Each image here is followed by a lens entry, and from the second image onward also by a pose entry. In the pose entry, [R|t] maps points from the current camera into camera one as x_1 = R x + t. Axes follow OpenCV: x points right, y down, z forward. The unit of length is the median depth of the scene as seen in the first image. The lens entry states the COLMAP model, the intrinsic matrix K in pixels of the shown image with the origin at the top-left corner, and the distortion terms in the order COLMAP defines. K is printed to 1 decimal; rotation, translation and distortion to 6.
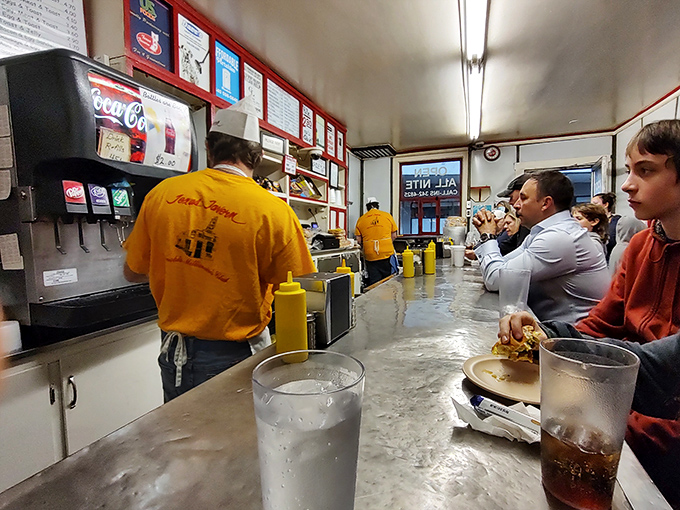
lens RADIAL K [[334.7, 0, 345.4], [0, 334.7, 252.5], [0, 0, 1]] dist [-0.006799, -0.000535]
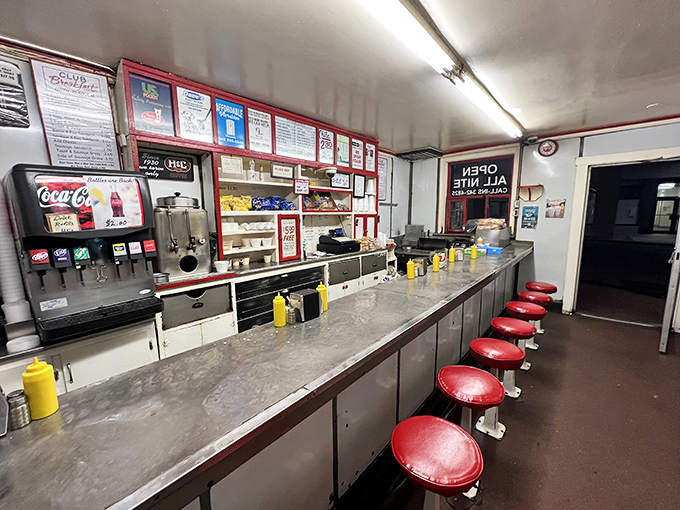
lens RADIAL K [[278.0, 0, 334.1], [0, 278.0, 255.8], [0, 0, 1]] dist [-0.008699, -0.000643]
pose [[0.932898, 0.050277, -0.356614, 0.268362], [-0.017777, 0.995429, 0.093836, -0.095820], [0.359701, -0.081200, 0.929528, 0.088424]]
